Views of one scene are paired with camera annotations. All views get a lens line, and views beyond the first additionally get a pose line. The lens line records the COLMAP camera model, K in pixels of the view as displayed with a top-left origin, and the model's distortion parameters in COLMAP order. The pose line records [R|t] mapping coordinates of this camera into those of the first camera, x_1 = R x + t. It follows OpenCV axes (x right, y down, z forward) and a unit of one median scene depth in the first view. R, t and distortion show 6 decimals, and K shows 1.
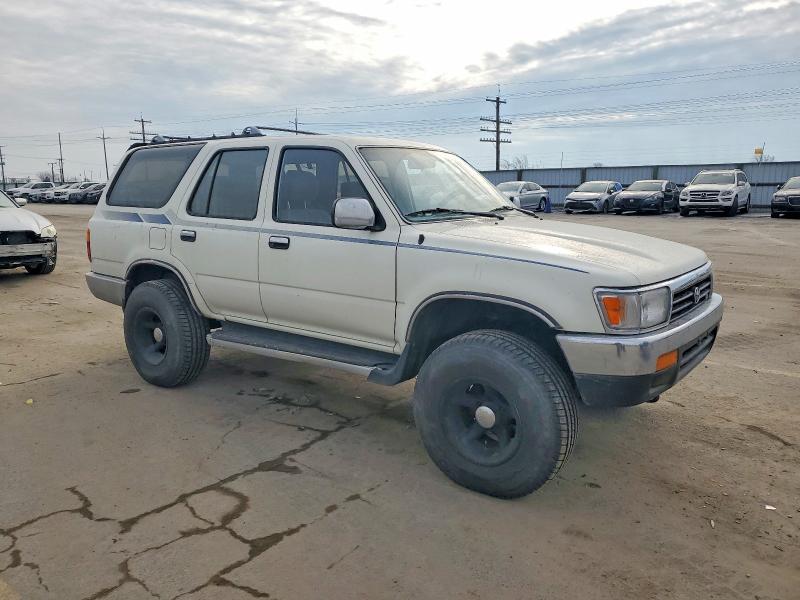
lens RADIAL K [[622.6, 0, 400.1], [0, 622.6, 302.1], [0, 0, 1]] dist [0.014256, 0.010421]
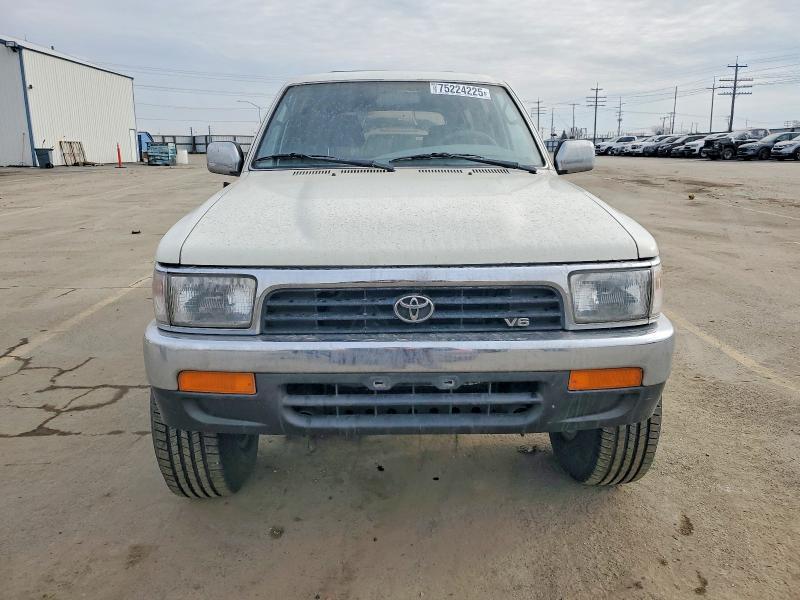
lens RADIAL K [[622.6, 0, 399.6], [0, 622.6, 296.9], [0, 0, 1]] dist [0.014256, 0.010421]
pose [[0.629262, 0.177907, -0.756557, 0.943608], [-0.129286, 0.983846, 0.123822, -0.094887], [0.766365, 0.019895, 0.642098, 0.652302]]
